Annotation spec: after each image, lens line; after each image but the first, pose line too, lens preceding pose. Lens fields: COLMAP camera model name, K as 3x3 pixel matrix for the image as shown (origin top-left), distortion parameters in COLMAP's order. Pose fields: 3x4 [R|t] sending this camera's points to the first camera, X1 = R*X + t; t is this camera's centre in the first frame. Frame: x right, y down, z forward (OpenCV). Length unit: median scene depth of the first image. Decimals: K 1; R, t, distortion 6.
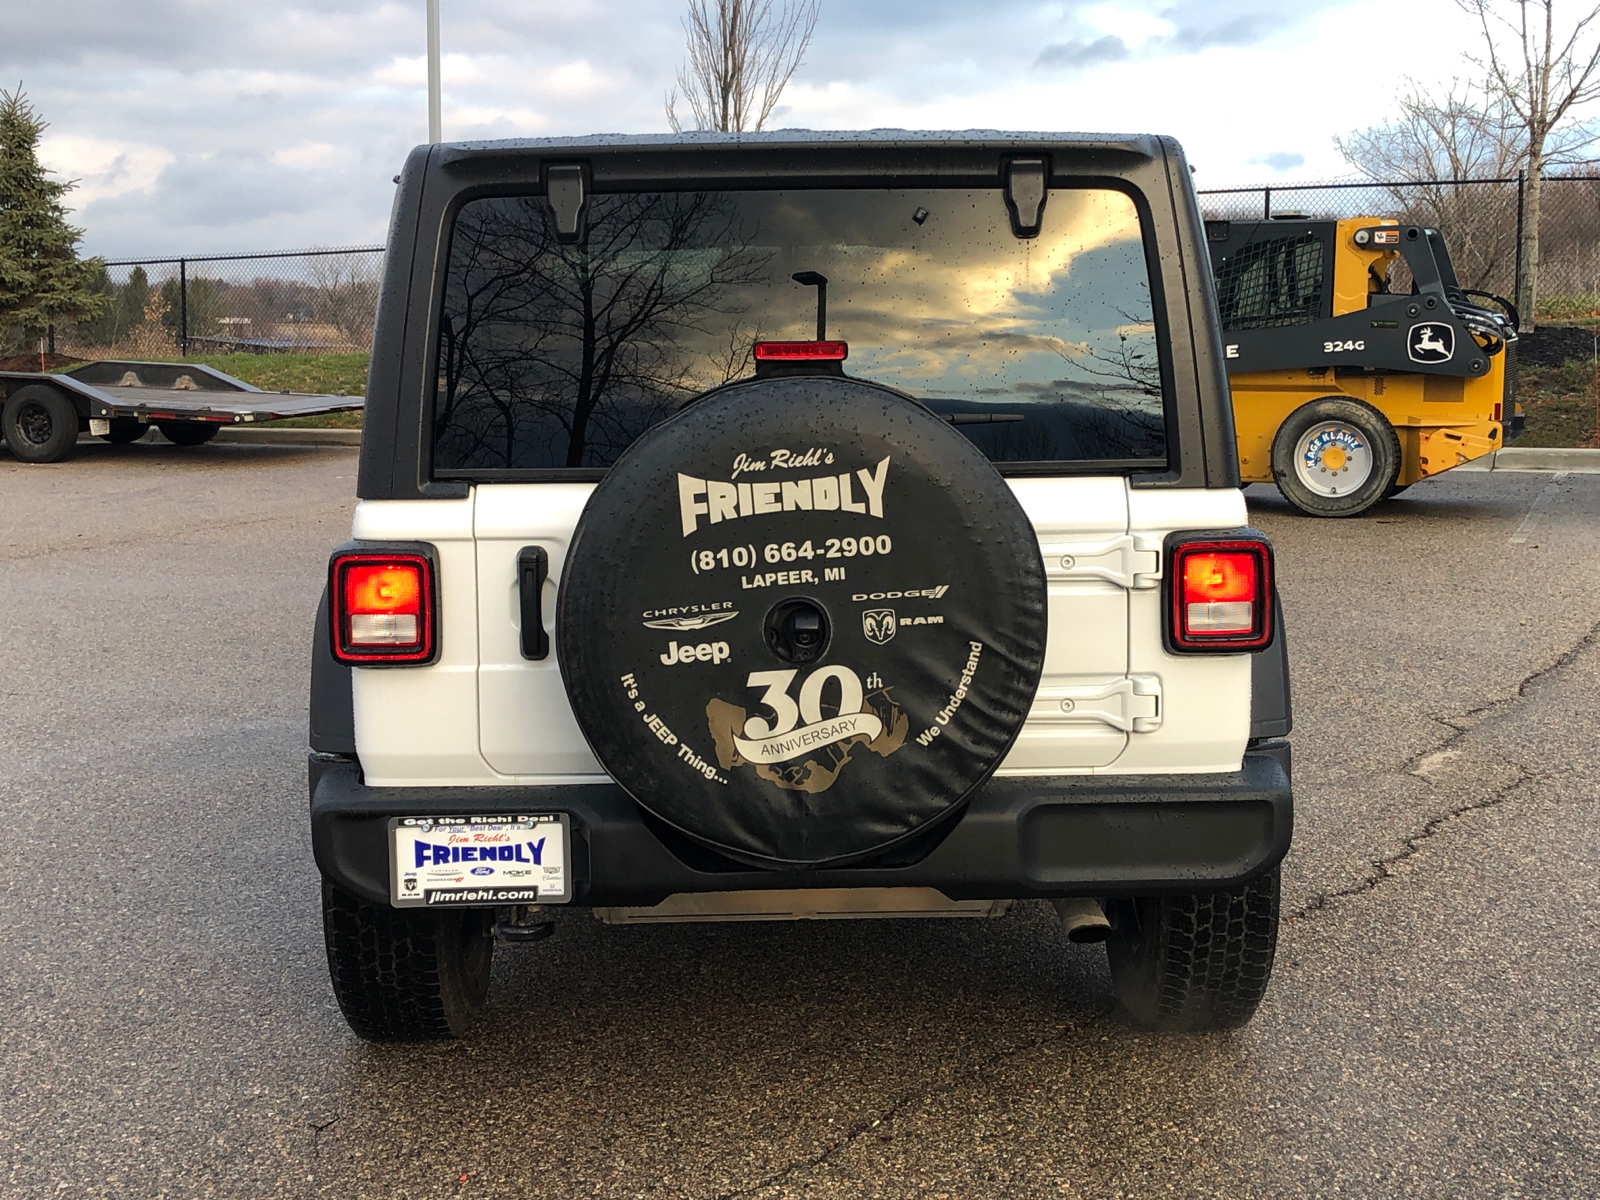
lens RADIAL K [[2173.4, 0, 809.2], [0, 2173.4, 583.4], [0, 0, 1]] dist [0.052399, 0.000000]
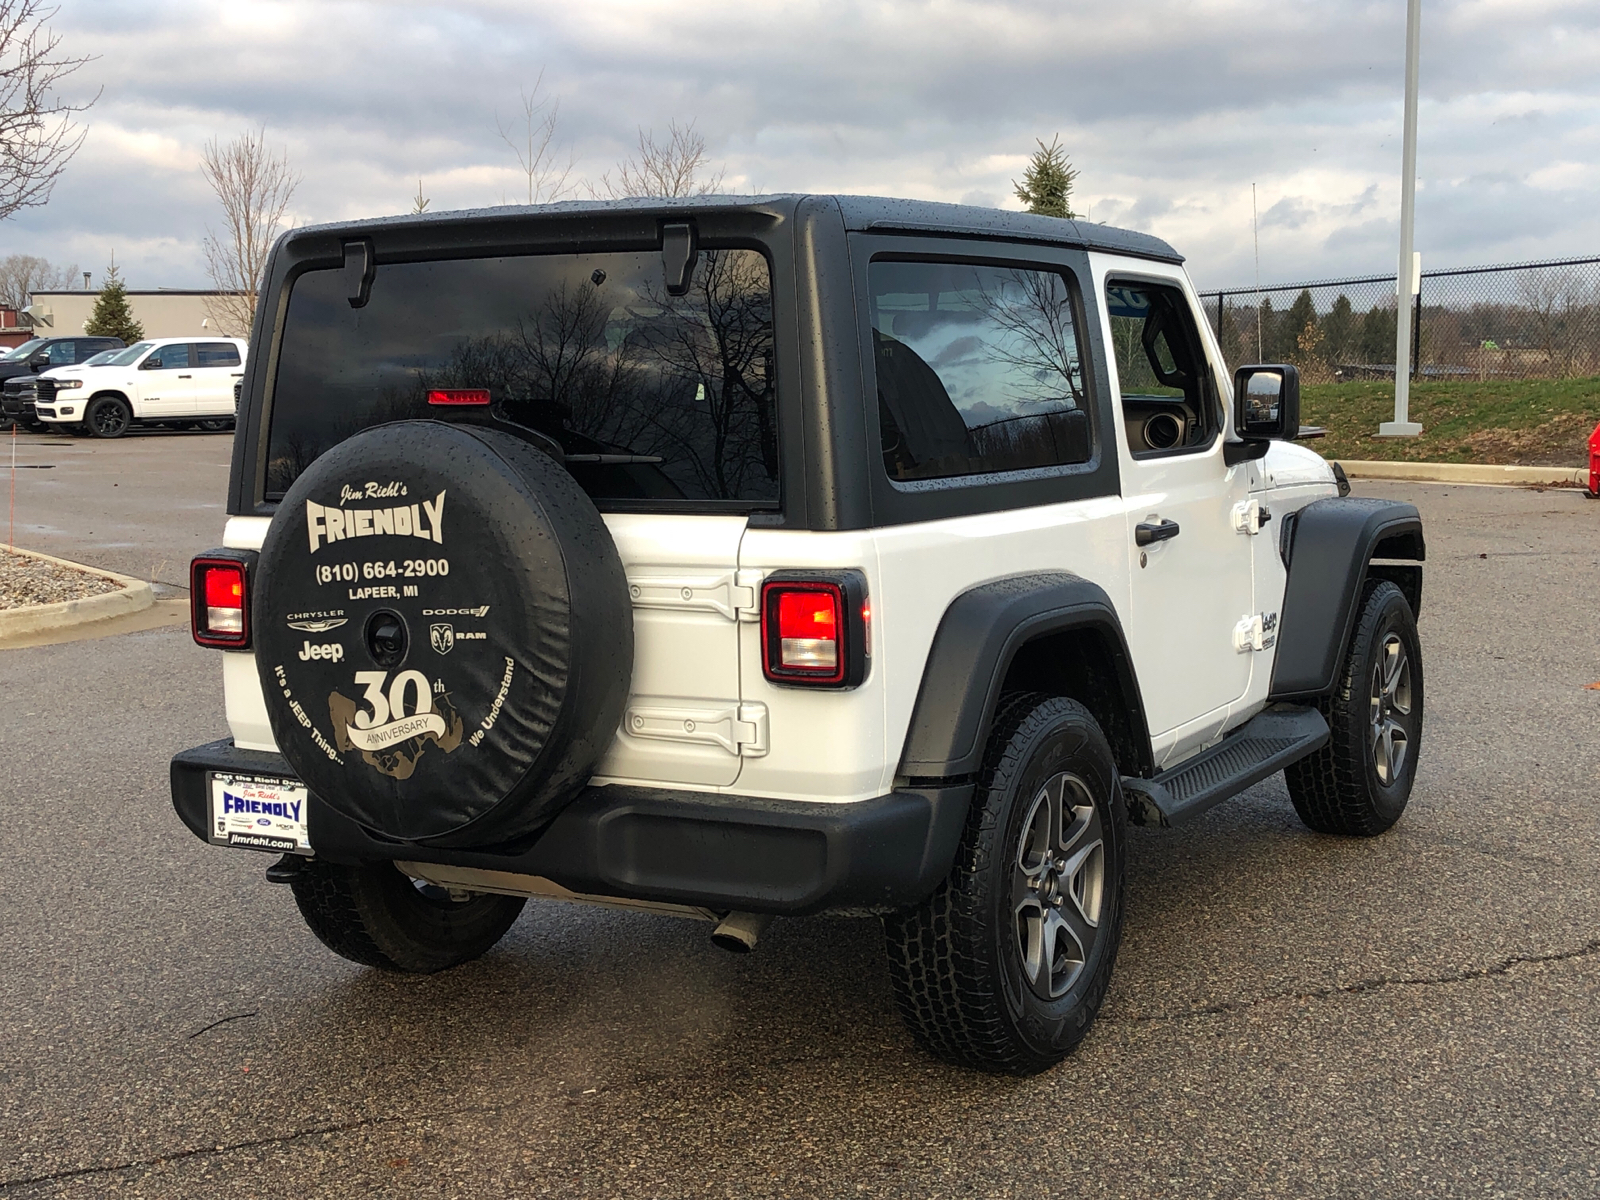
lens RADIAL K [[2173.4, 0, 836.2], [0, 2173.4, 587.7], [0, 0, 1]] dist [0.052399, 0.000000]
pose [[0.857608, 0.049091, -0.511956, 0.791476], [-0.053939, 0.998530, 0.005391, -0.024239], [0.511468, 0.022991, 0.858995, 0.118996]]
